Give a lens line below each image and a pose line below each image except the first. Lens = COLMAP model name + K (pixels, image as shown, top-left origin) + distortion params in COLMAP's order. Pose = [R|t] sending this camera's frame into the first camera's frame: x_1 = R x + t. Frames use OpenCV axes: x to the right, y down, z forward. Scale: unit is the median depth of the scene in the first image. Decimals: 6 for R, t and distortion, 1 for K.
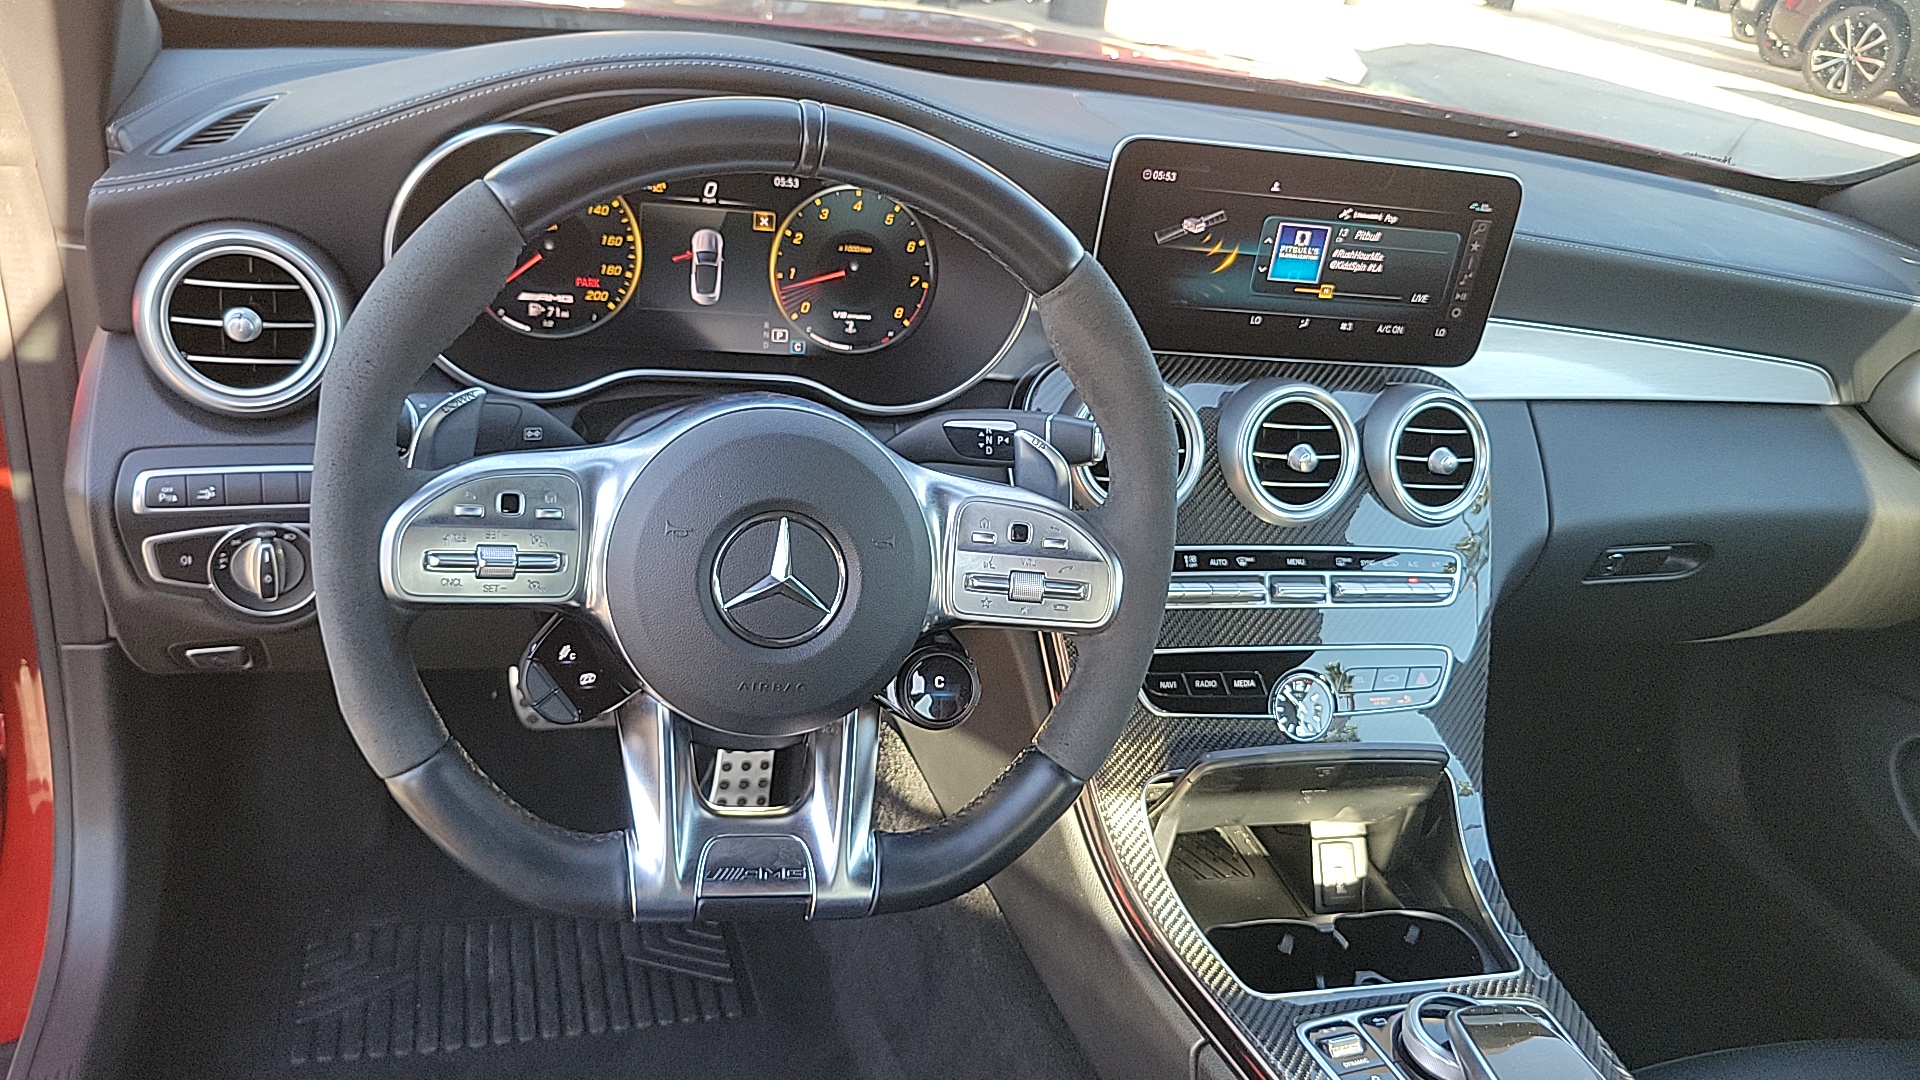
lens RADIAL K [[1492.8, 0, 954.9], [0, 1492.8, 537.5], [0, 0, 1]] dist [0.036307, -0.023227]
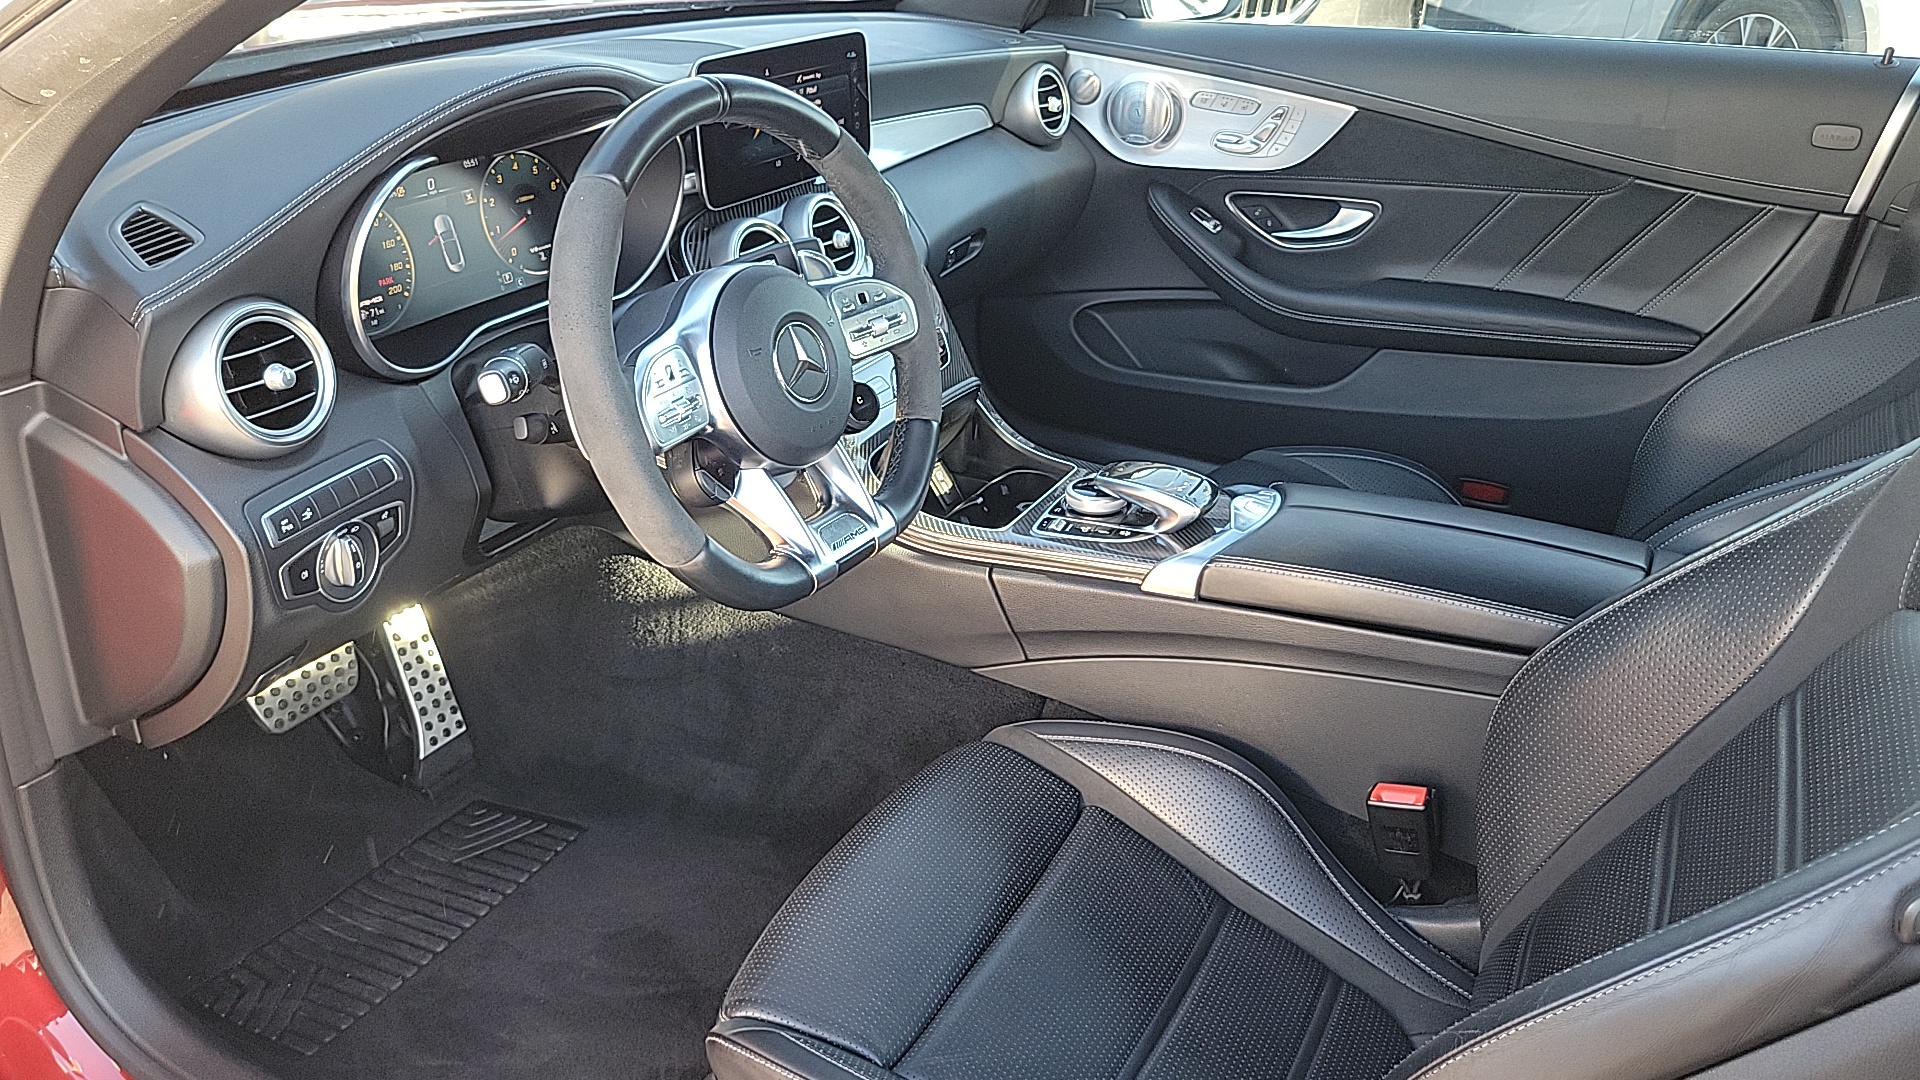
lens RADIAL K [[1492.8, 0, 968.5], [0, 1492.8, 539.1], [0, 0, 1]] dist [0.036307, -0.023227]
pose [[0.682250, -0.434662, 0.587881, -0.732558], [0.389434, 0.896572, 0.210952, -0.051016], [-0.618770, 0.085019, 0.780958, -0.263556]]
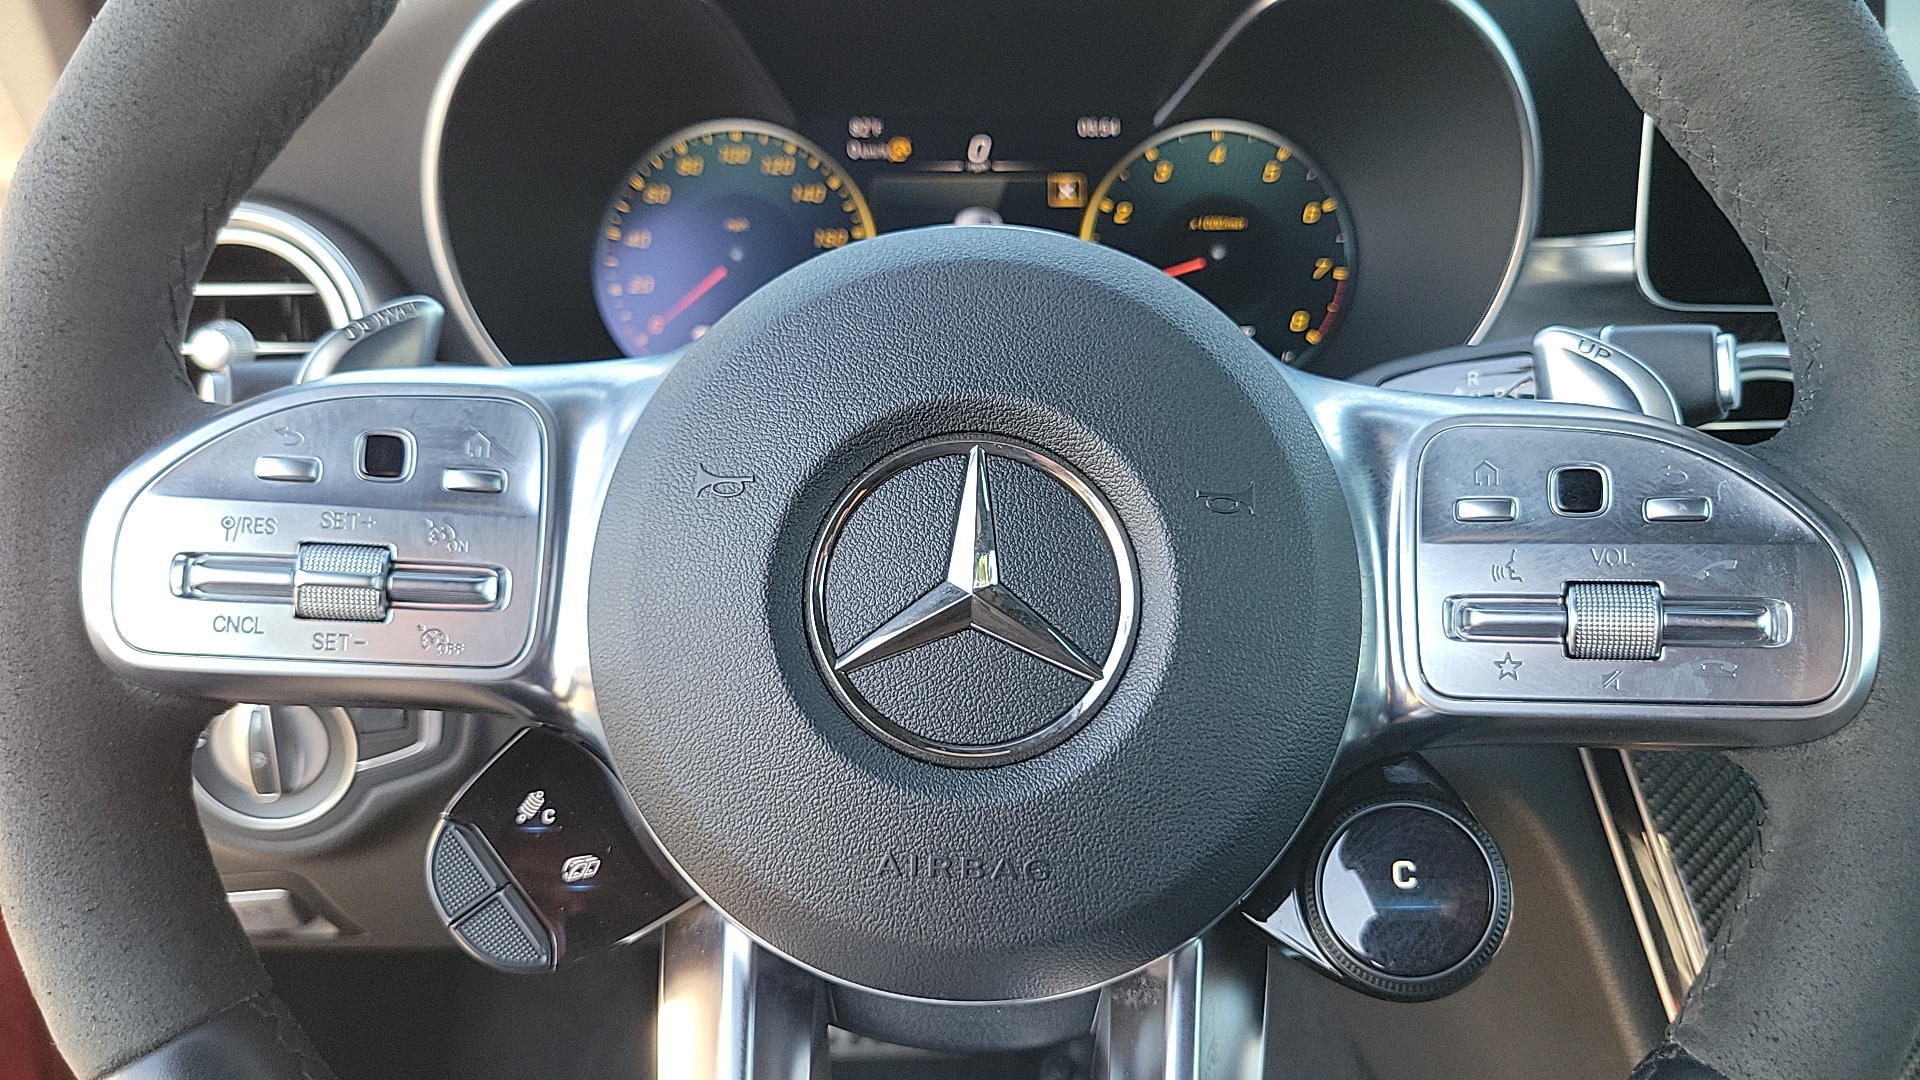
lens RADIAL K [[1492.8, 0, 973.1], [0, 1492.8, 555.1], [0, 0, 1]] dist [0.036307, -0.023227]
pose [[0.955490, -0.084610, -0.282629, -0.000045], [0.021325, 0.975294, -0.219877, 0.075651], [0.294251, 0.204063, 0.933689, 0.434774]]
